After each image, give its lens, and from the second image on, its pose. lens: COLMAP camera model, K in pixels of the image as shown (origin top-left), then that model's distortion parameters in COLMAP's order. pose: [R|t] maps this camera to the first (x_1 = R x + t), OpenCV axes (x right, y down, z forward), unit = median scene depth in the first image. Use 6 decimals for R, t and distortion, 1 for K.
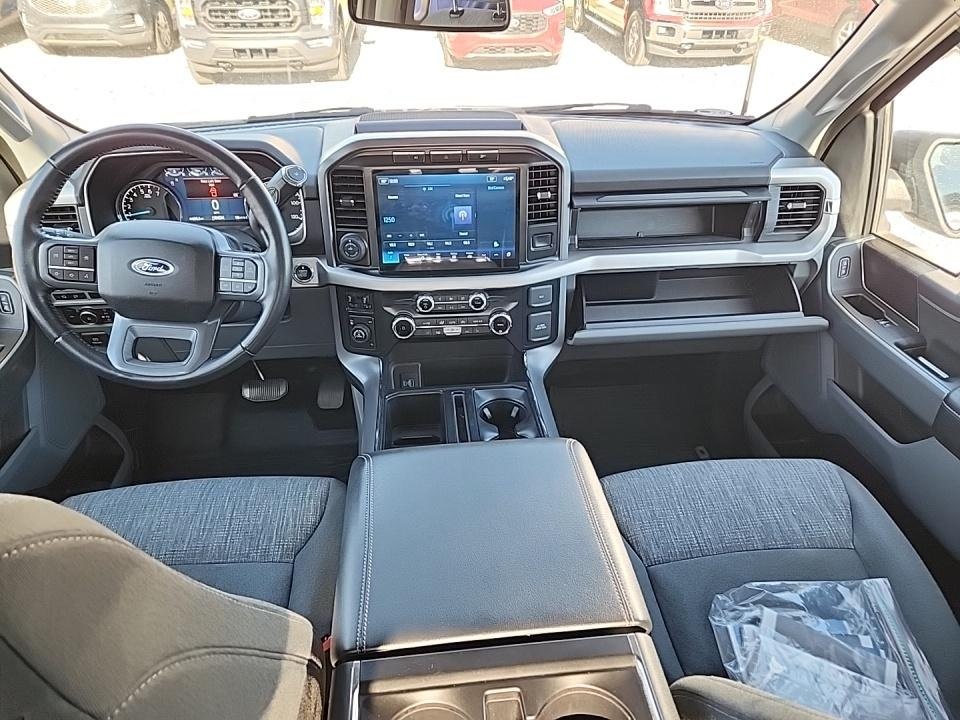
lens RADIAL K [[650.7, 0, 483.0], [0, 650.7, 360.8], [0, 0, 1]] dist [0.037851, 0.000314]
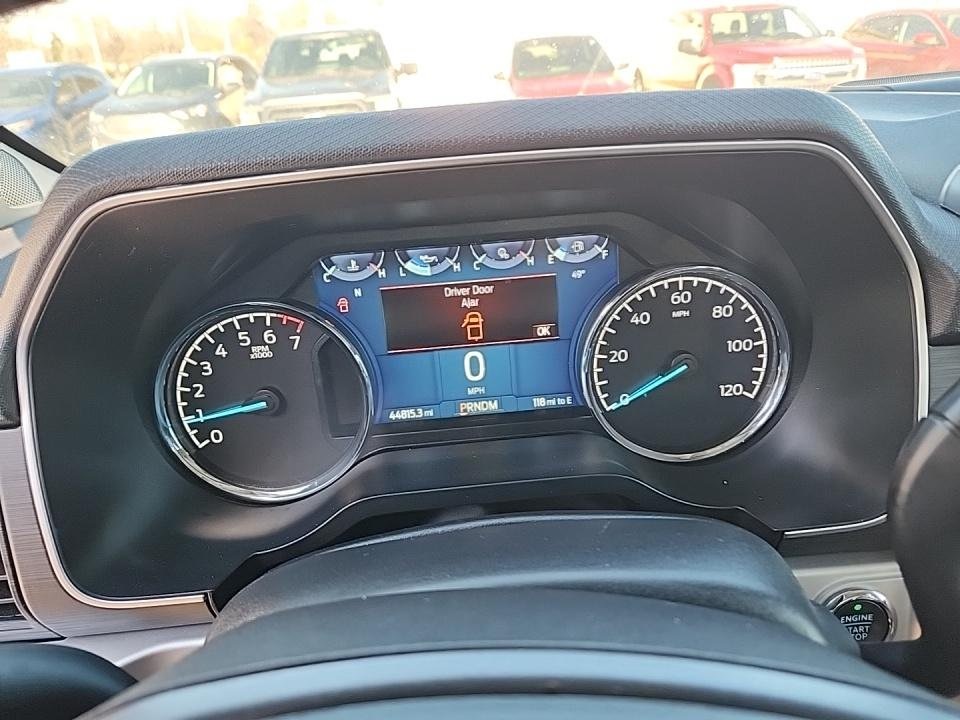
lens RADIAL K [[650.7, 0, 477.6], [0, 650.7, 358.3], [0, 0, 1]] dist [0.037851, 0.000314]
pose [[0.996750, -0.042864, -0.068206, -0.394654], [0.032909, 0.989475, -0.140915, -0.203832], [0.073528, 0.138212, 0.987669, 0.722883]]
